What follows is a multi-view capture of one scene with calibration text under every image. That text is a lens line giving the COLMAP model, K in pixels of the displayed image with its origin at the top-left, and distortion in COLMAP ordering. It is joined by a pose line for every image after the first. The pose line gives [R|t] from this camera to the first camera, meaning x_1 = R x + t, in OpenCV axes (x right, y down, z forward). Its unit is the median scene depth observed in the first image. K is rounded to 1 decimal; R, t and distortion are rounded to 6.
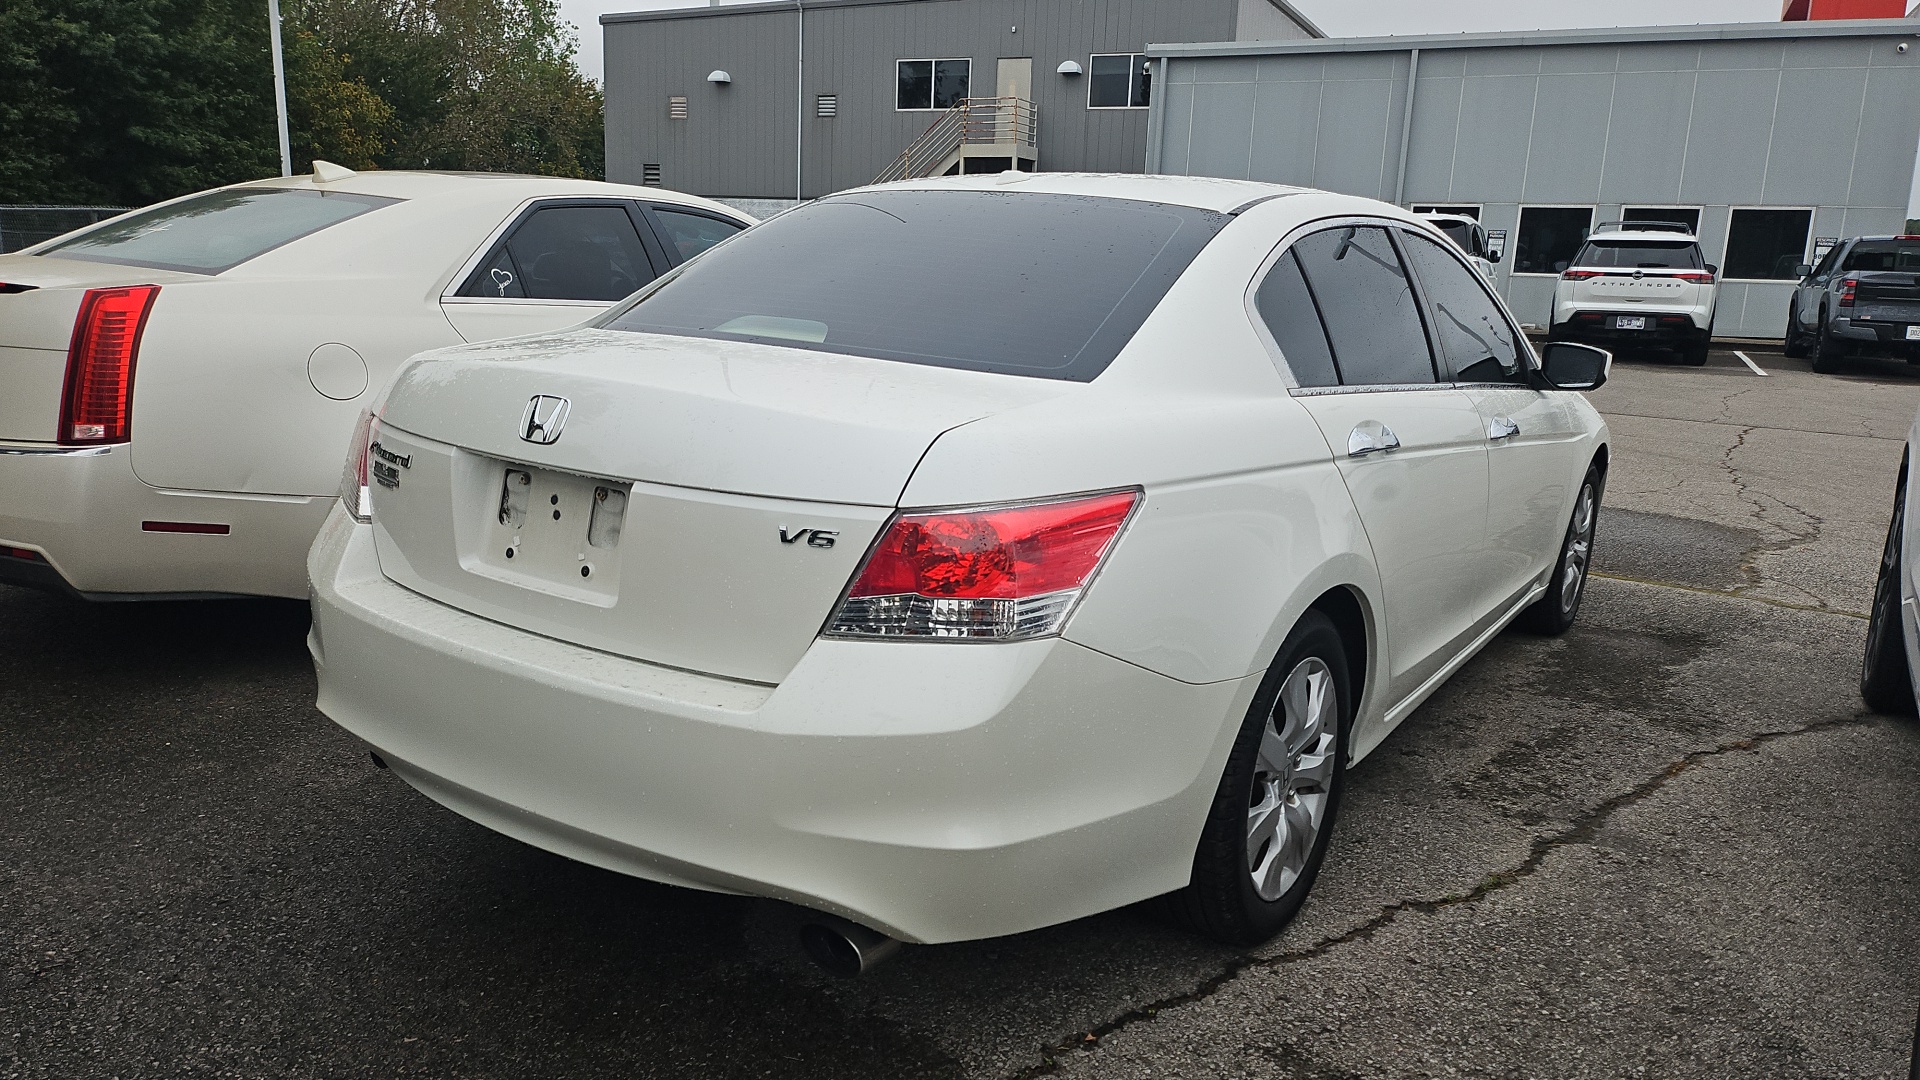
lens RADIAL K [[1304.0, 0, 972.1], [0, 1304.0, 547.8], [0, 0, 1]] dist [0.080713, -0.089058]
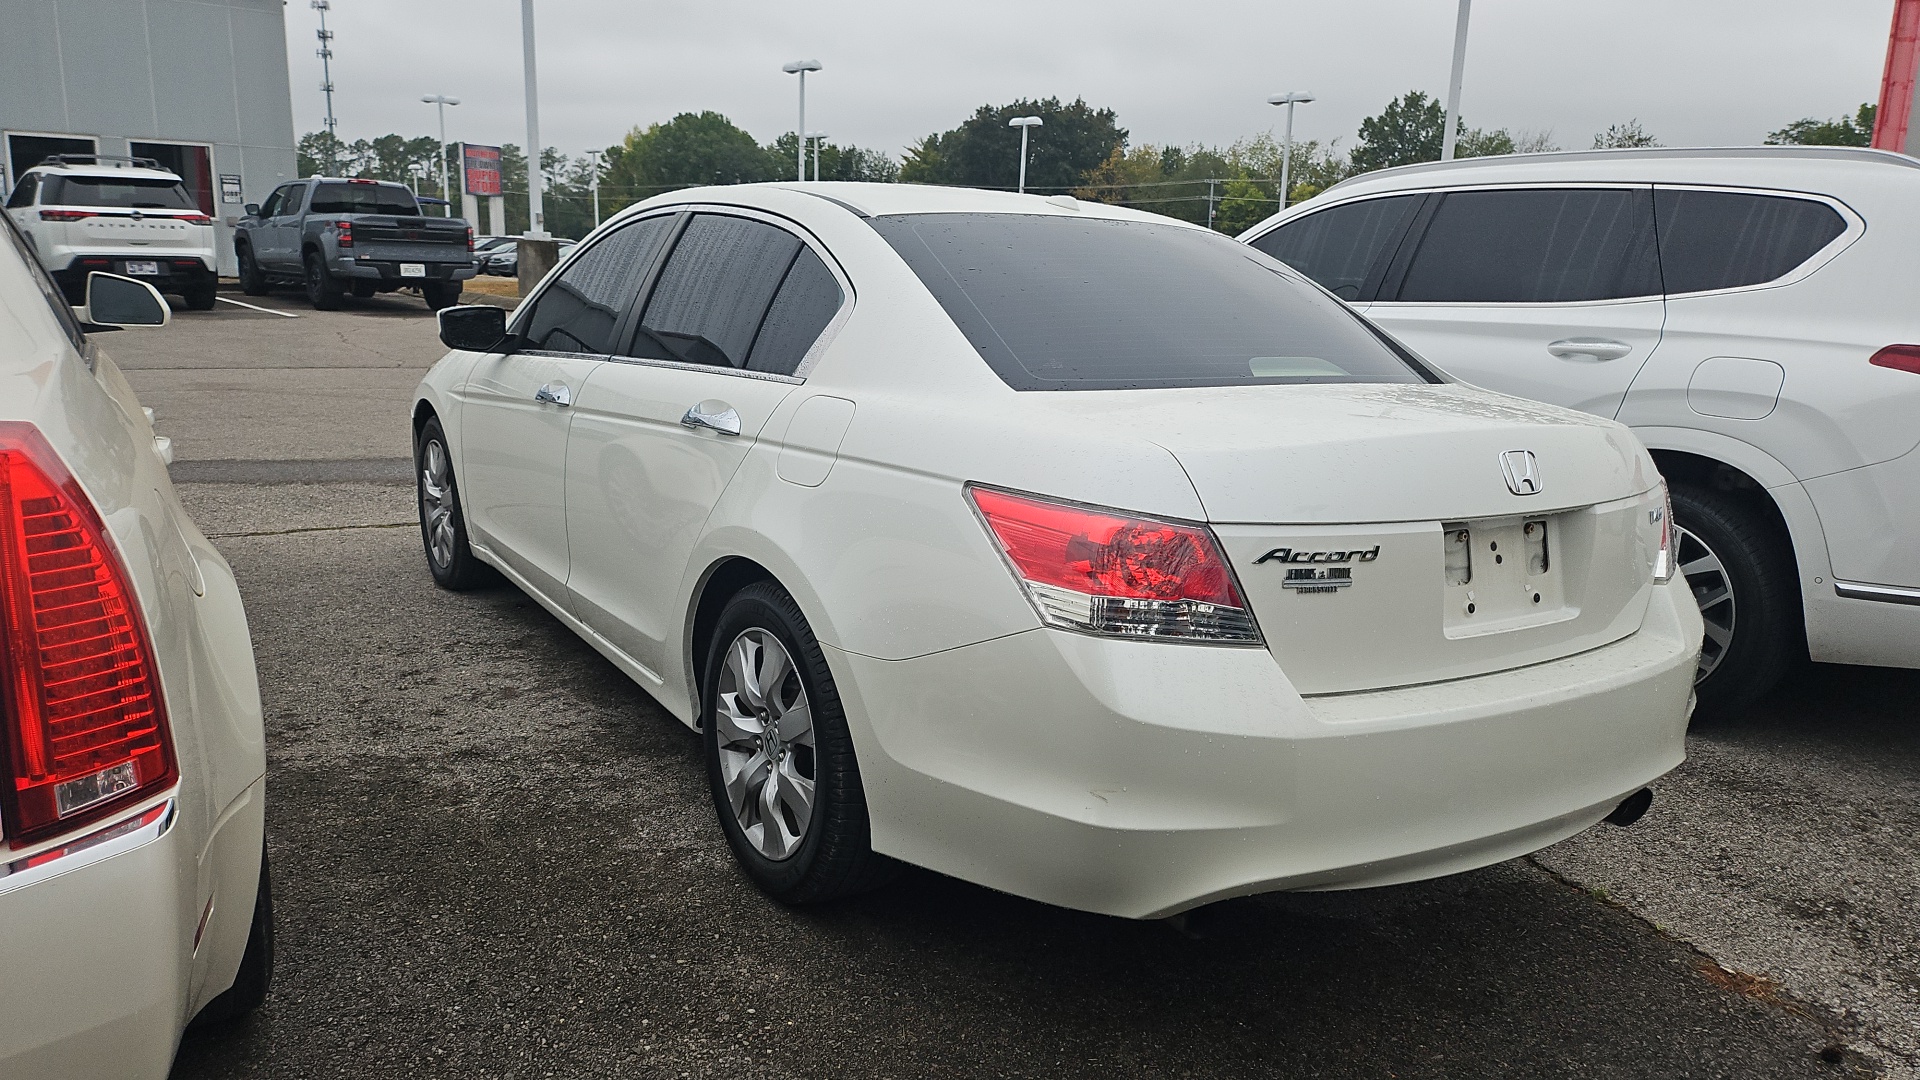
lens RADIAL K [[1333.4, 0, 961.4], [0, 1333.4, 563.7], [0, 0, 1]] dist [0.083399, -0.094599]
pose [[0.403650, -0.230655, 0.885362, -0.171009], [0.177862, 0.969021, 0.171360, -0.033601], [-0.897459, 0.088303, 0.432170, 0.105811]]
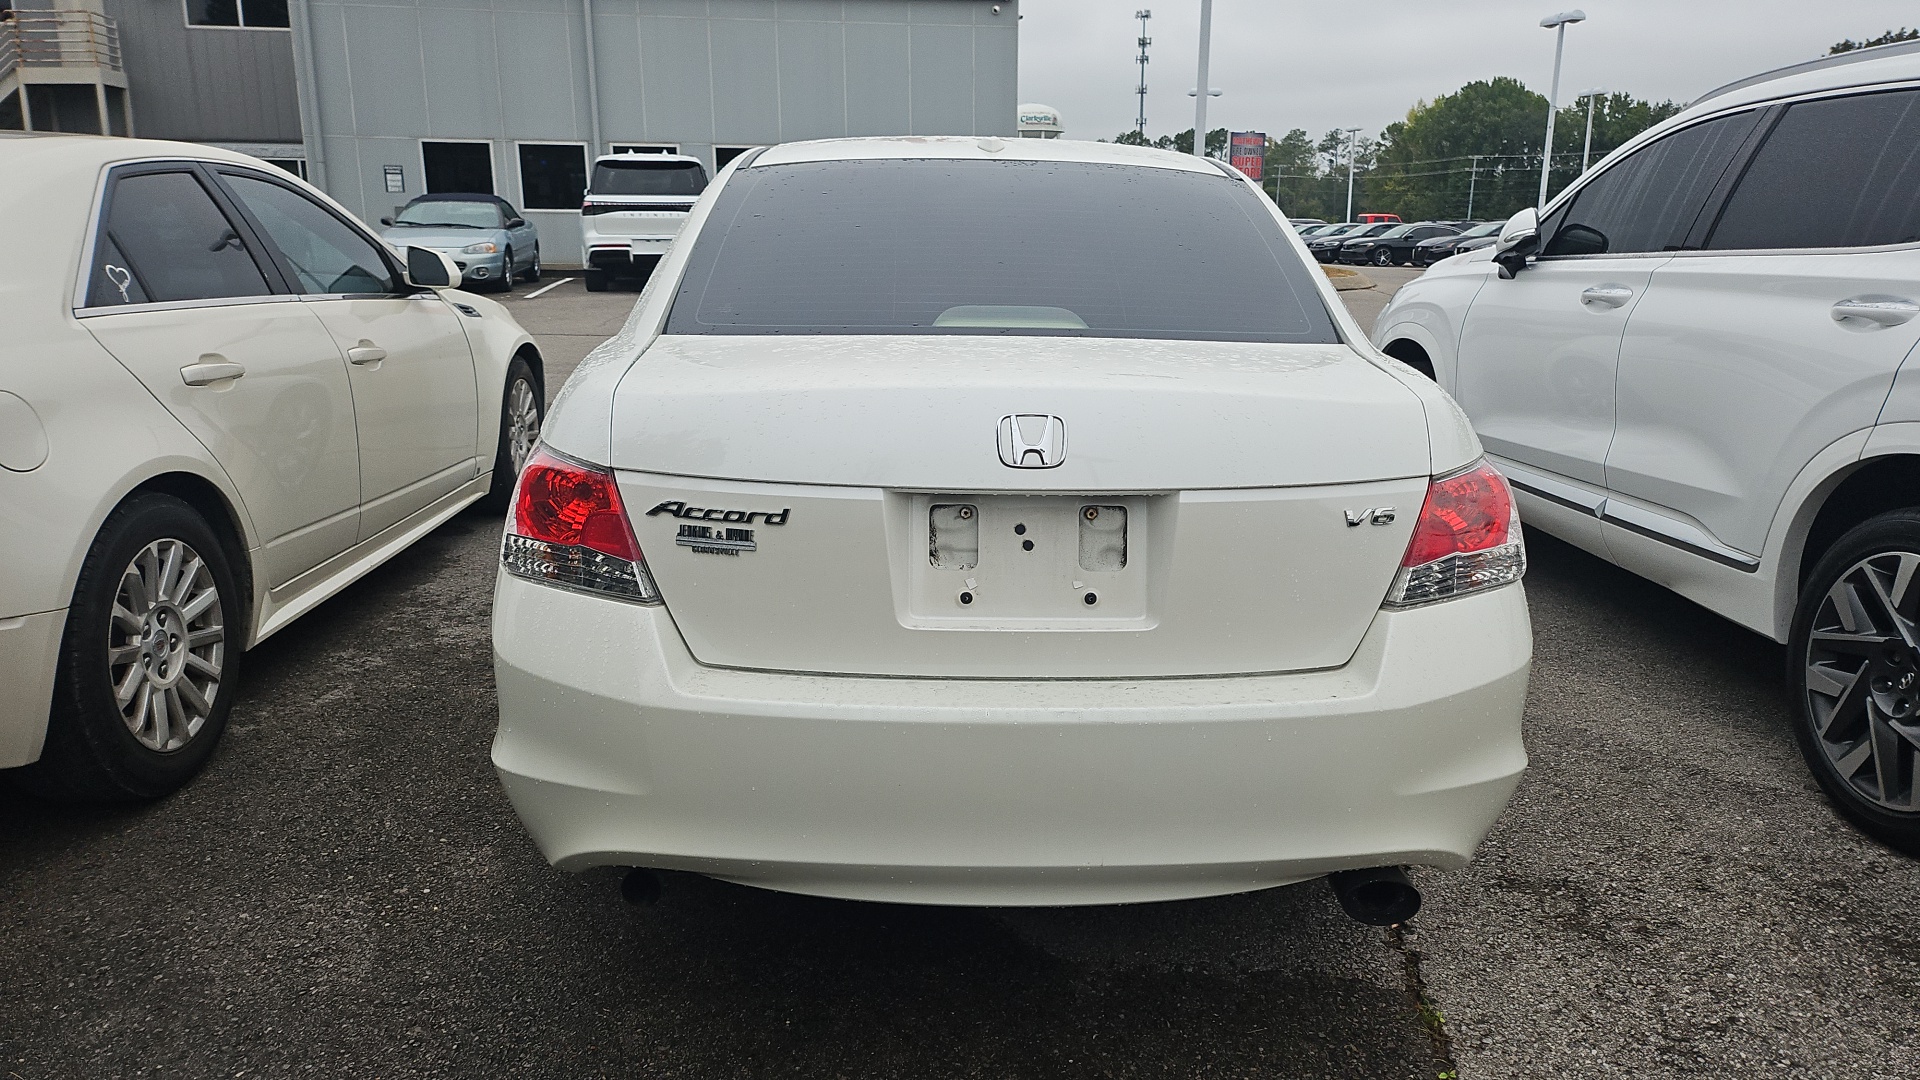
lens RADIAL K [[1324.0, 0, 960.2], [0, 1324.0, 551.5], [0, 0, 1]] dist [0.080057, -0.095190]
pose [[0.818442, -0.174002, 0.547610, -0.098346], [0.150386, 0.984692, 0.088122, -0.012438], [-0.554561, 0.010230, 0.832080, 0.031084]]
